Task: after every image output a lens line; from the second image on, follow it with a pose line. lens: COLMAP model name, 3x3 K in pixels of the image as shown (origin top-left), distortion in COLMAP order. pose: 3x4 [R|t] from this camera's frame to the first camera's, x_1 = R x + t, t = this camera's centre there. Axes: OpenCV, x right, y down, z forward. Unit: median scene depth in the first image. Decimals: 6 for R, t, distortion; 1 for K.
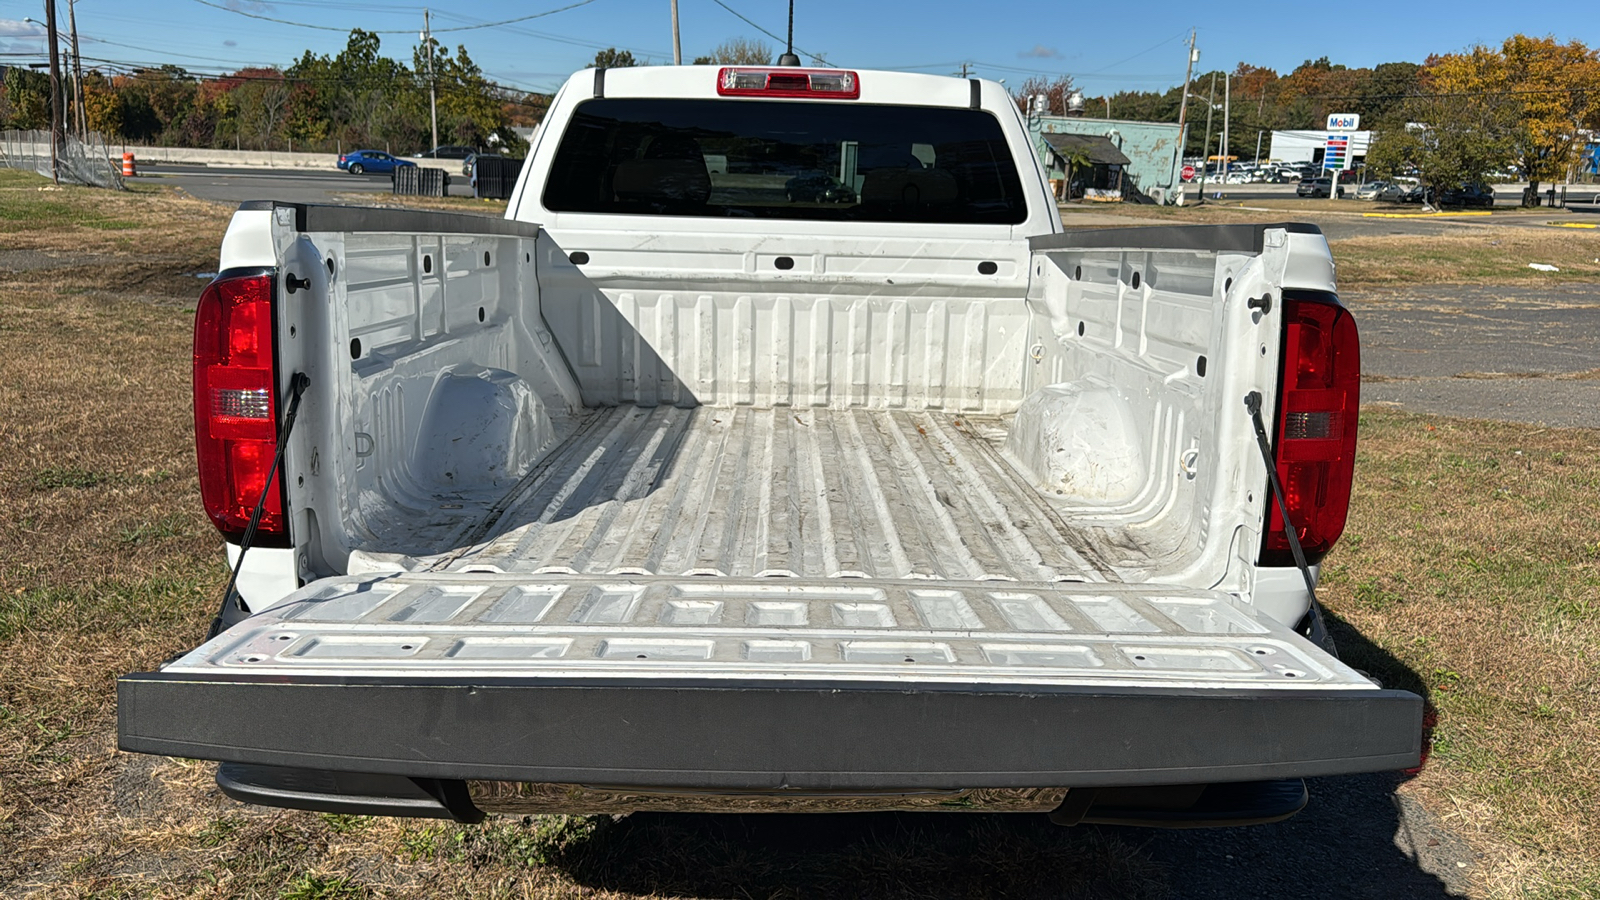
lens RADIAL K [[1284.3, 0, 804.8], [0, 1284.3, 468.7], [0, 0, 1]] dist [0.115545, -0.205756]
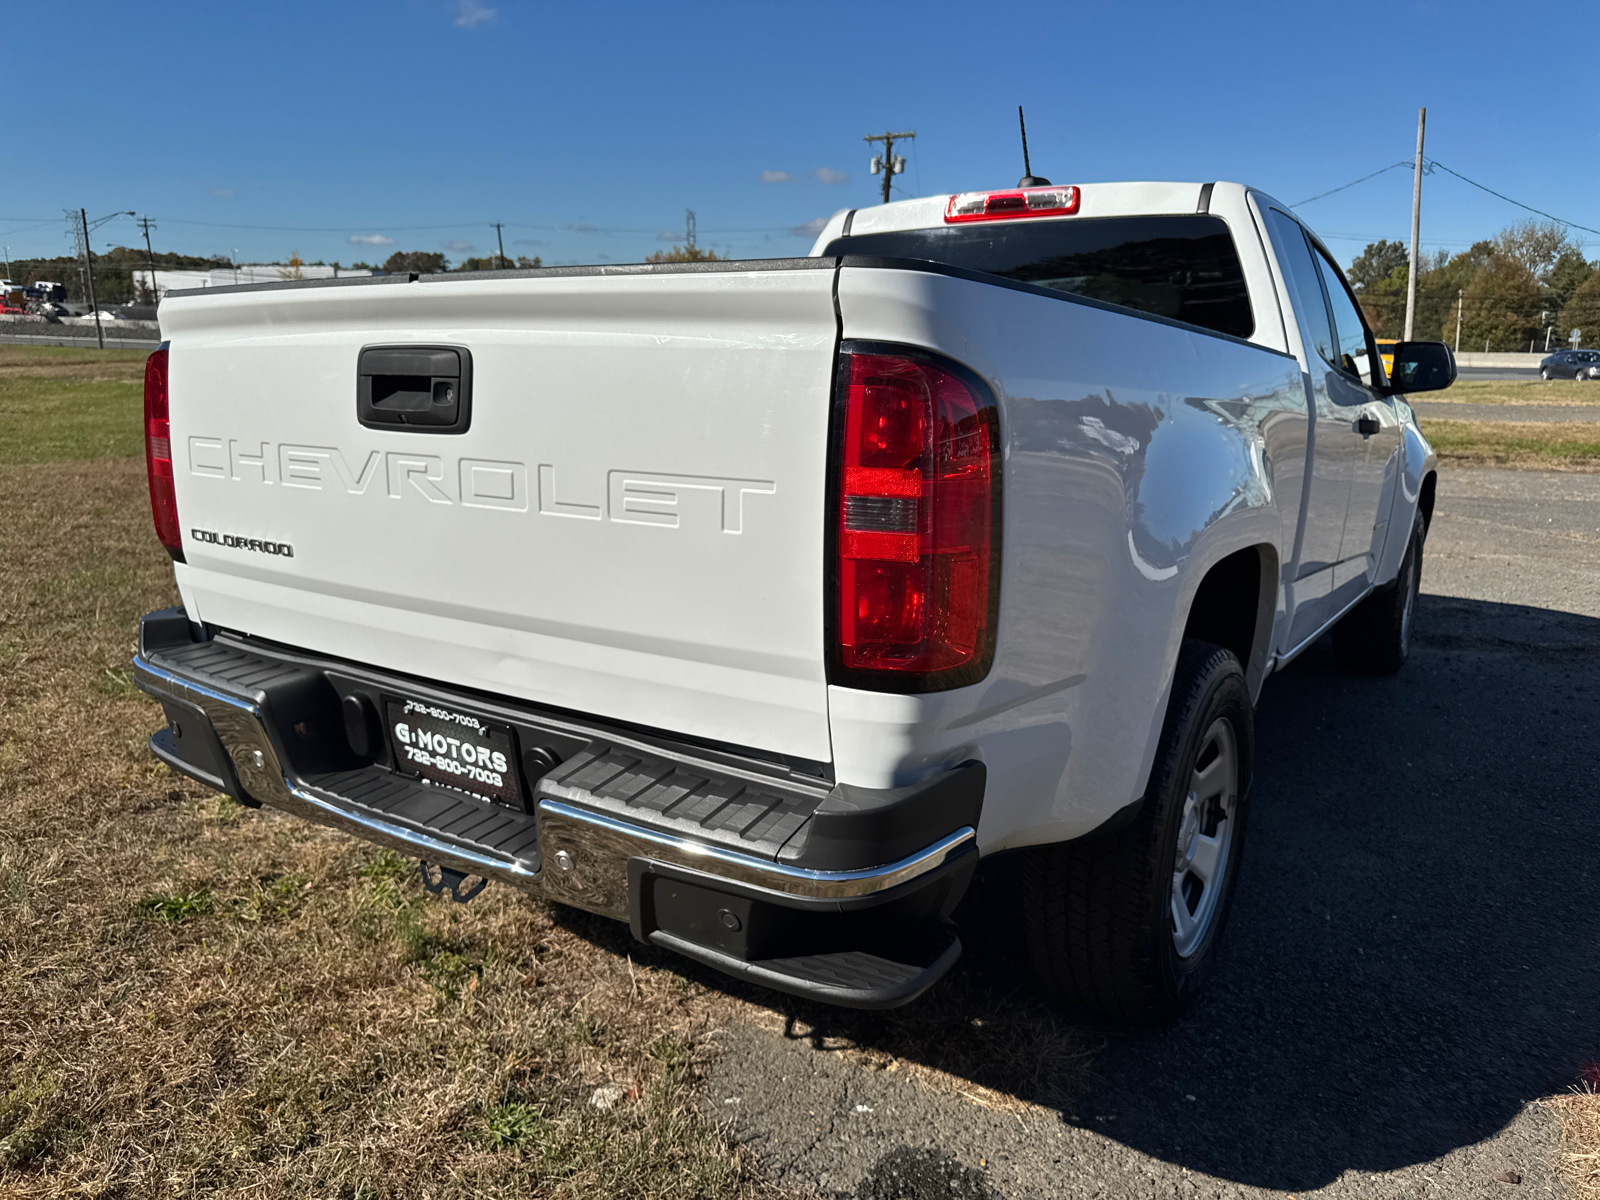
lens RADIAL K [[1133.7, 0, 819.8], [0, 1133.7, 619.0], [0, 0, 1]] dist [0.070536, -0.103401]
pose [[0.833431, 0.105855, -0.542390, 0.369464], [-0.109019, 0.993689, 0.026413, 0.008270], [0.541763, 0.037117, 0.839712, 0.201497]]
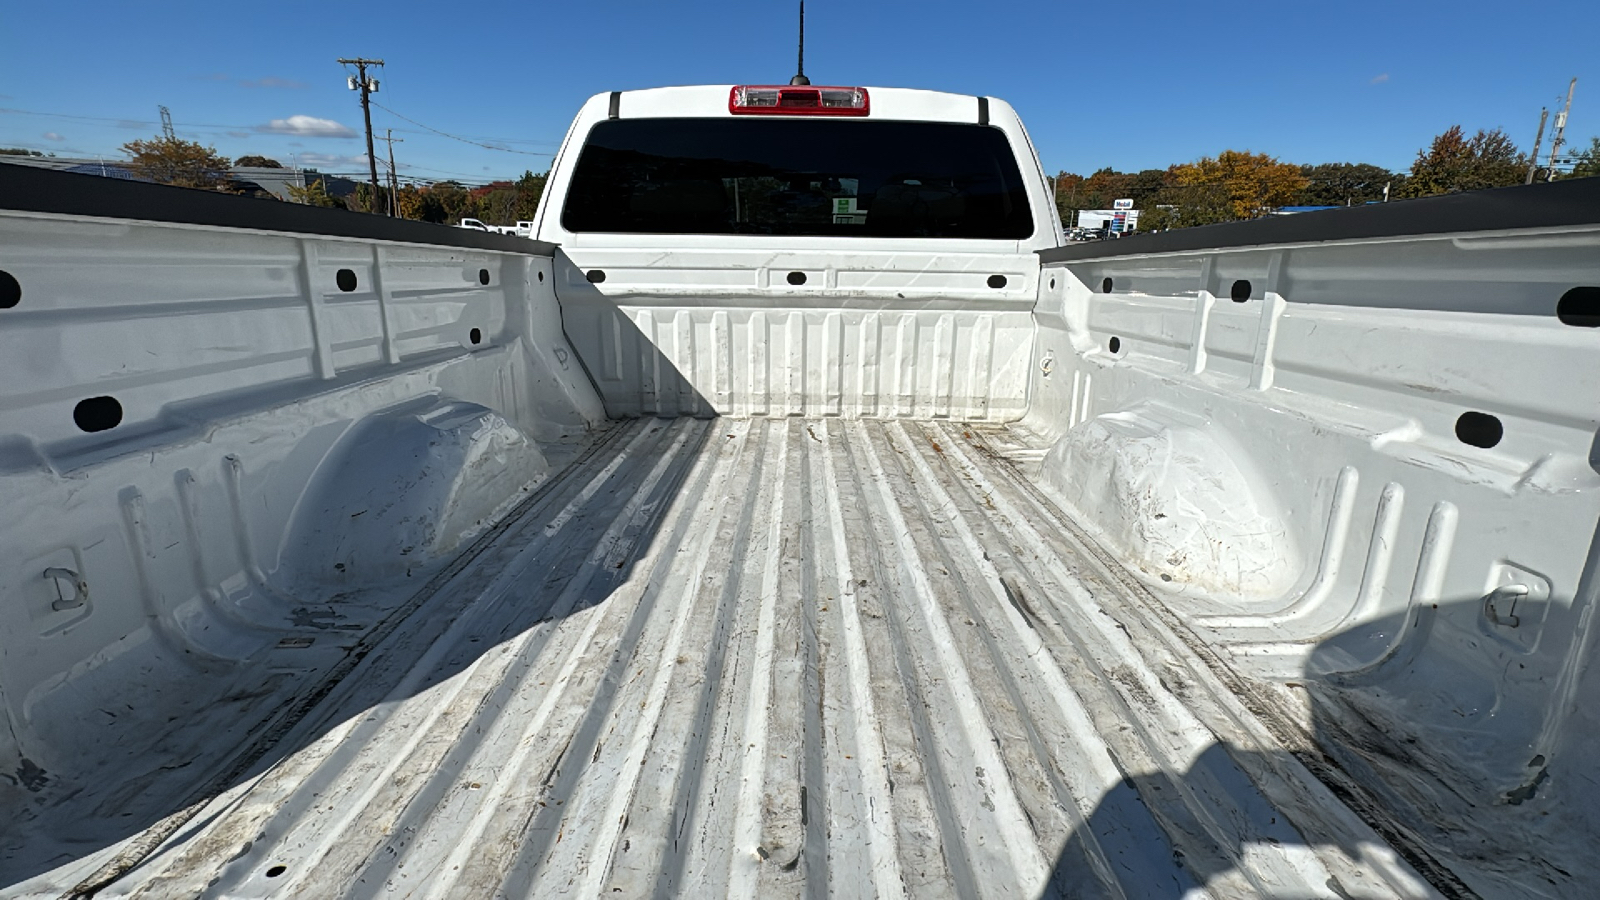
lens RADIAL K [[732.4, 0, 800.0], [0, 732.4, 450.0], [0, 0, 1]] dist [-0.021125, 0.019552]
pose [[0.999823, -0.006598, -0.017621, -0.003974], [0.007630, 0.998221, 0.059127, -0.057720], [0.017199, -0.059251, 0.998095, 0.410008]]
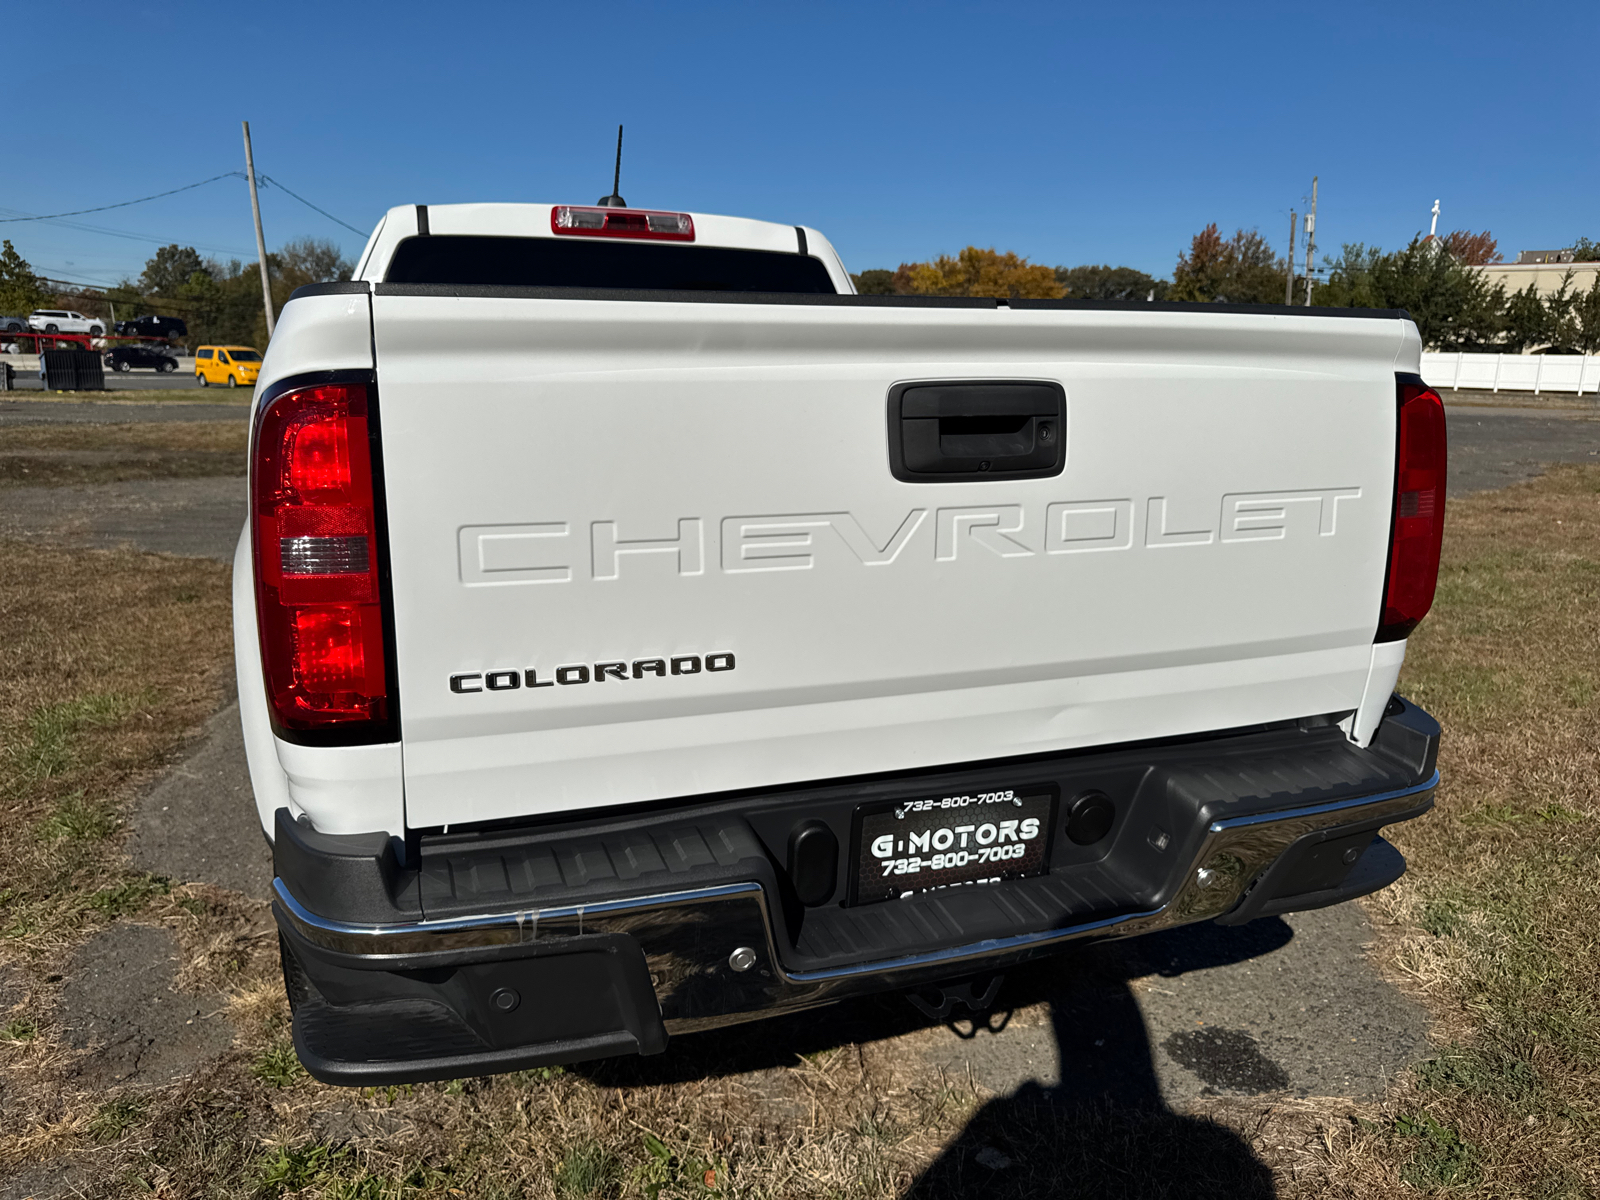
lens RADIAL K [[1147.9, 0, 787.7], [0, 1147.9, 618.2], [0, 0, 1]] dist [0.075640, -0.097663]
pose [[0.942675, -0.089711, 0.321428, -0.201214], [0.091823, 0.995738, 0.008617, 0.001991], [-0.320832, 0.021392, 0.946895, 0.140628]]
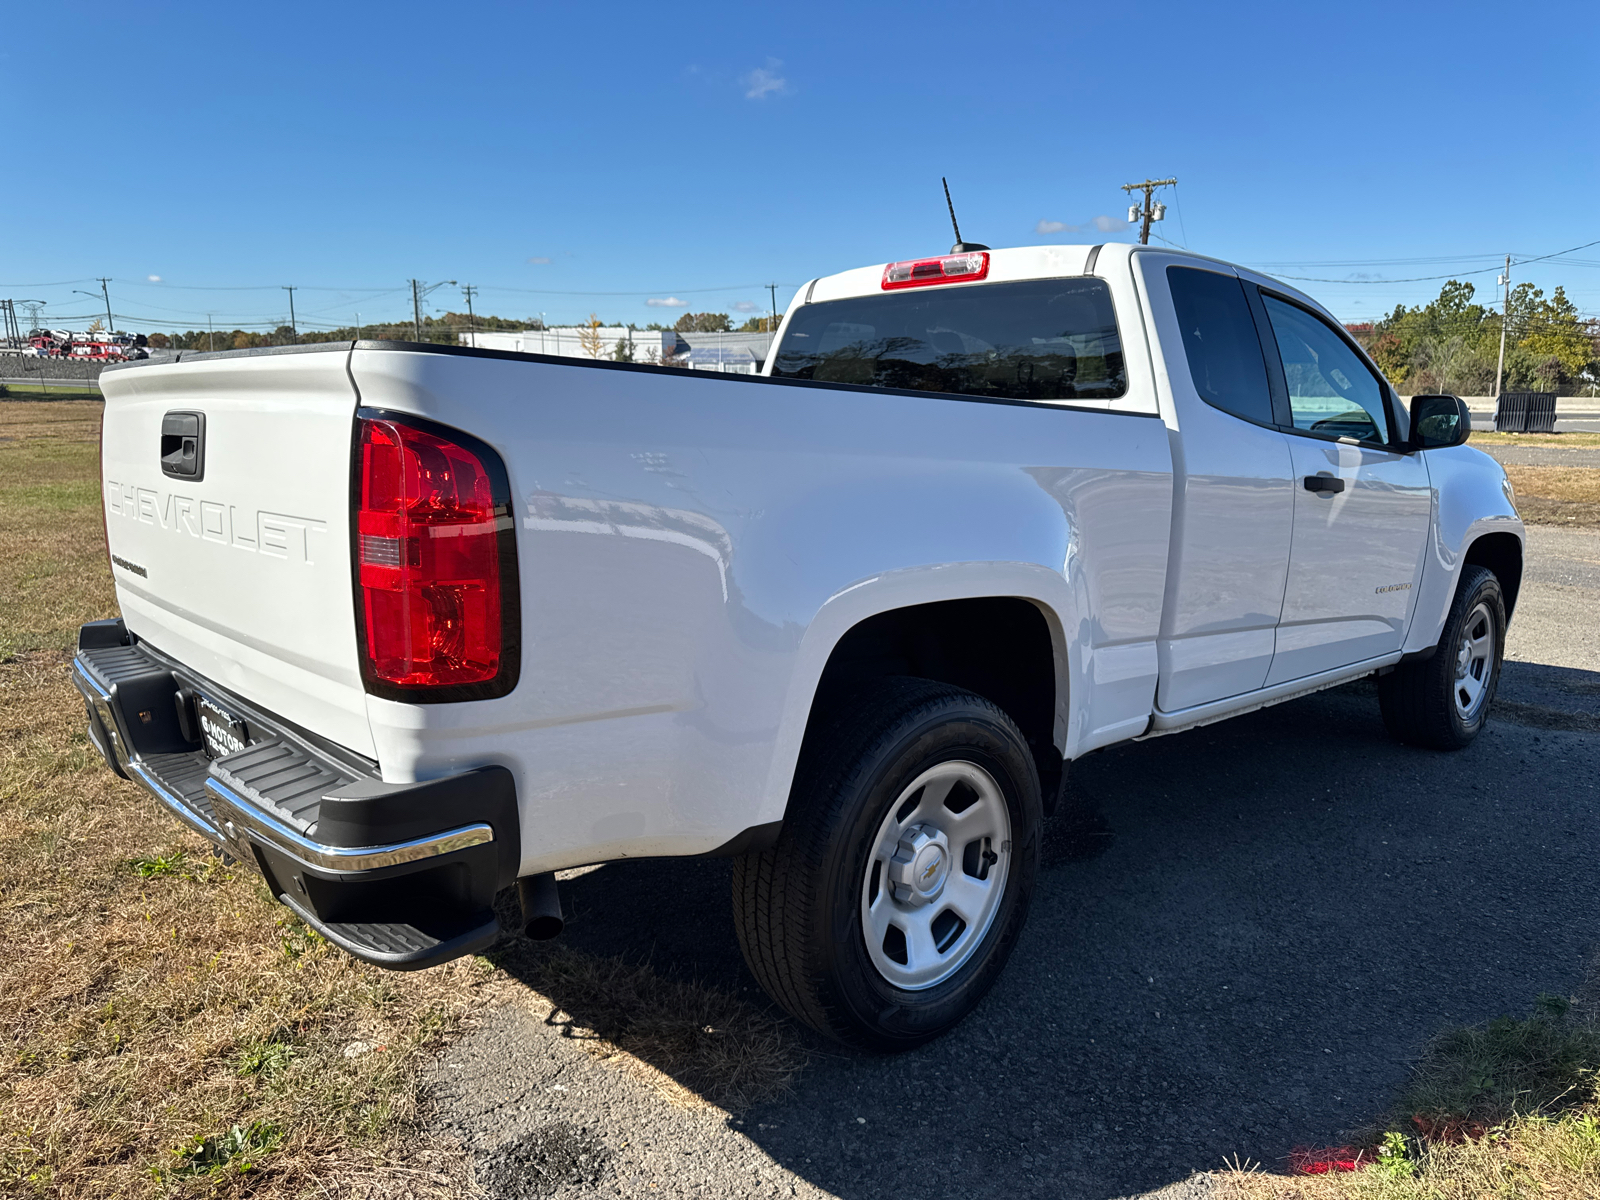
lens RADIAL K [[1133.7, 0, 819.8], [0, 1133.7, 619.0], [0, 0, 1]] dist [0.070536, -0.103401]
pose [[0.686260, 0.111988, -0.718683, 0.608711], [-0.147357, 0.988993, 0.013400, -0.021054], [0.712273, 0.096707, 0.695208, 0.325562]]
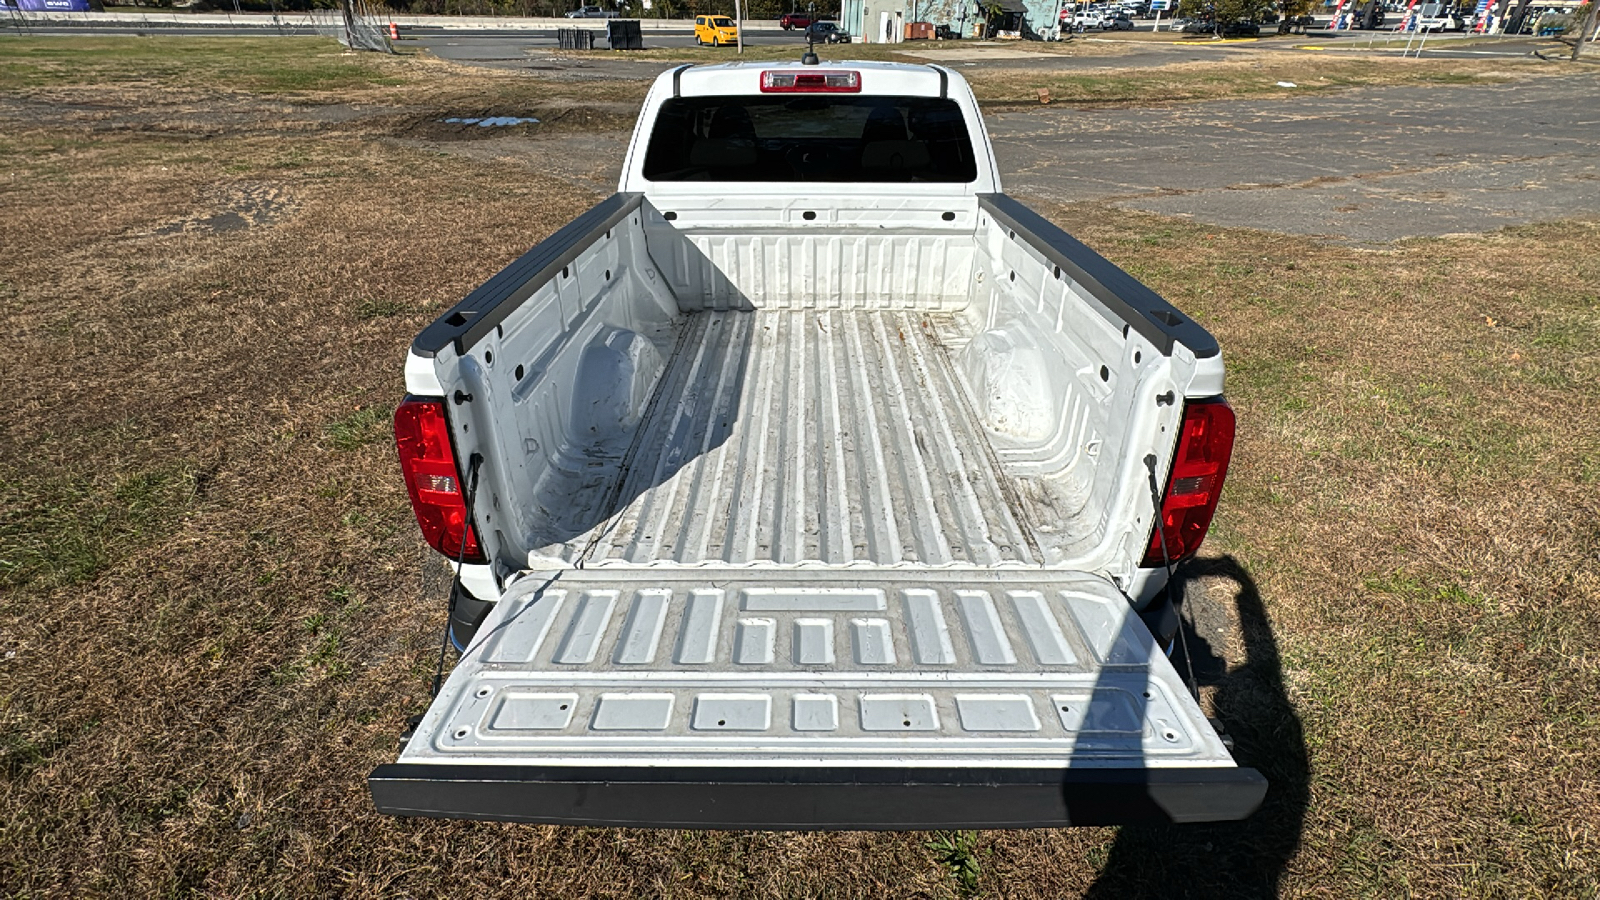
lens RADIAL K [[732.4, 0, 800.0], [0, 732.4, 450.0], [0, 0, 1]] dist [-0.021125, 0.019552]
pose [[0.999488, -0.010374, -0.030272, -0.004140], [0.019129, 0.952051, 0.305342, -0.157743], [0.025653, -0.305765, 0.951761, 0.124627]]
